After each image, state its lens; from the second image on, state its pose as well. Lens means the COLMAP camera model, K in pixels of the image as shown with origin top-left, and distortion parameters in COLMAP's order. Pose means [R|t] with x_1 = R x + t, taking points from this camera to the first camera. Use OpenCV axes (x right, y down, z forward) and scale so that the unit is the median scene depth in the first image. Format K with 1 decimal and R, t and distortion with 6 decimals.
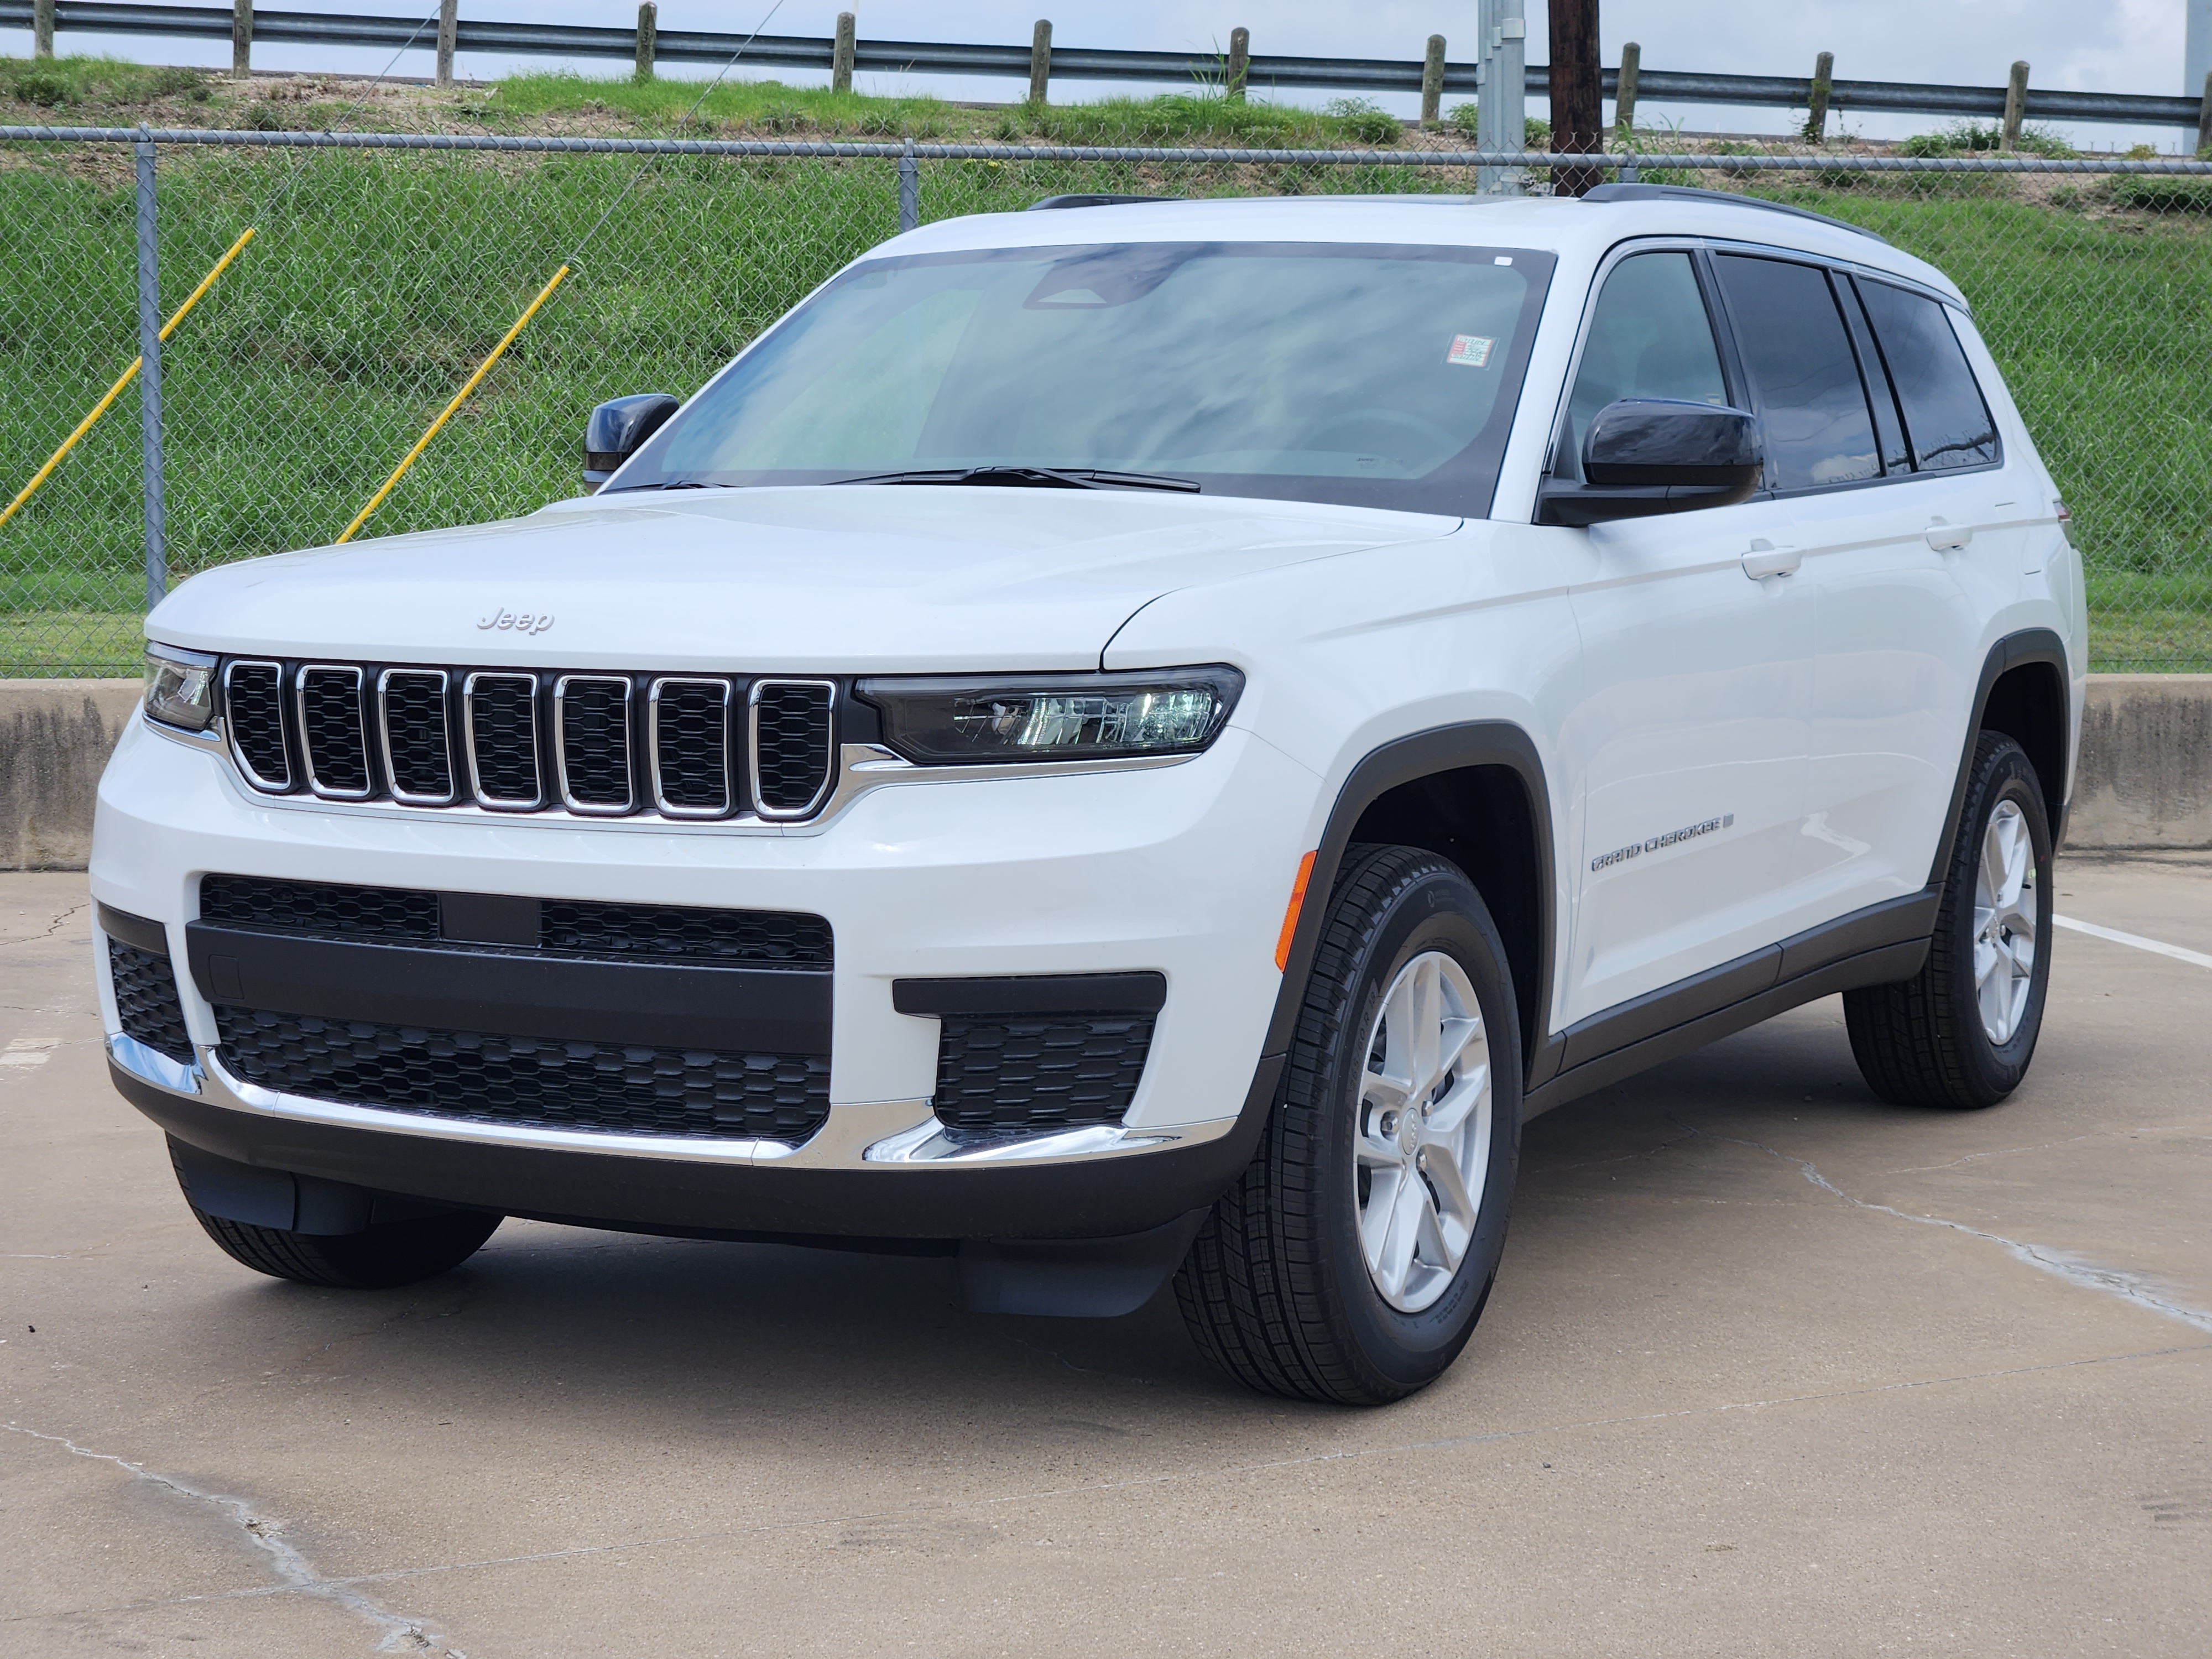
lens RADIAL K [[4397.7, 0, 1106.0], [0, 4397.7, 829.5], [0, 0, 1]] dist [-0.043938, 1.982081]
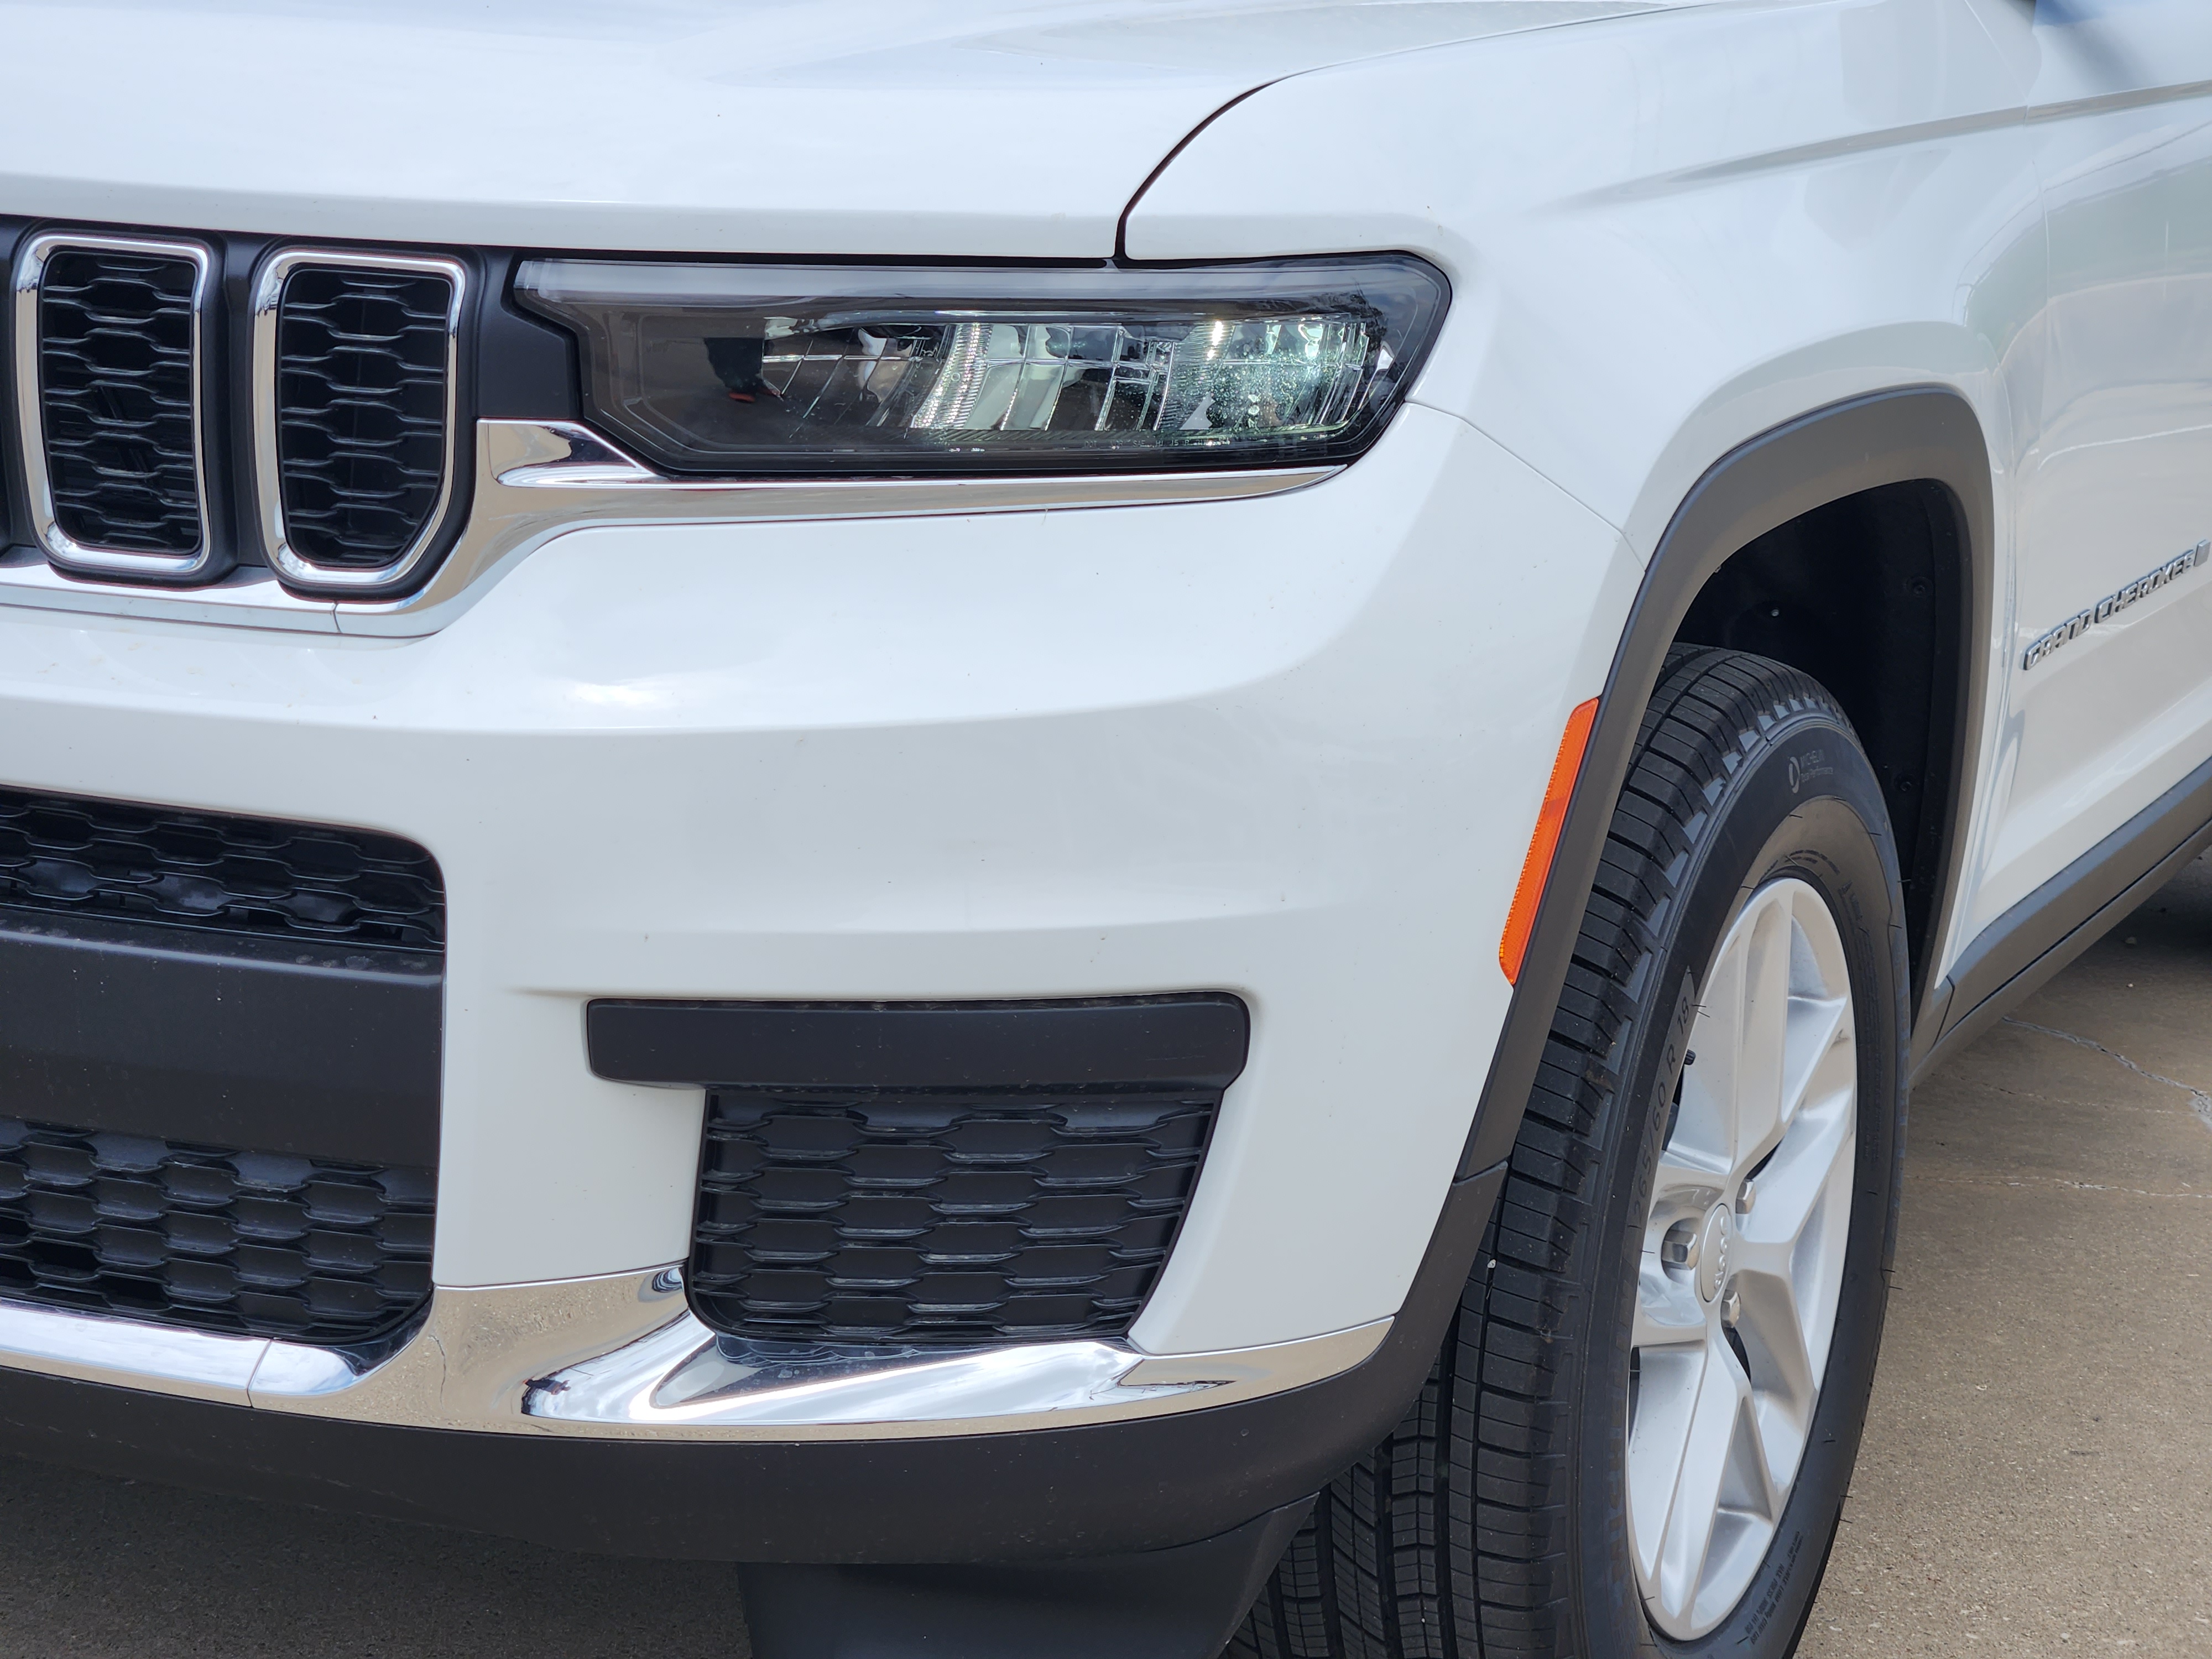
lens RADIAL K [[4397.7, 0, 1106.0], [0, 4397.7, 829.5], [0, 0, 1]] dist [-0.043938, 1.982081]
pose [[0.999196, 0.034529, 0.020380, -0.008793], [-0.036399, 0.994328, 0.099932, -0.024147], [-0.016814, -0.100594, 0.994785, 0.581275]]
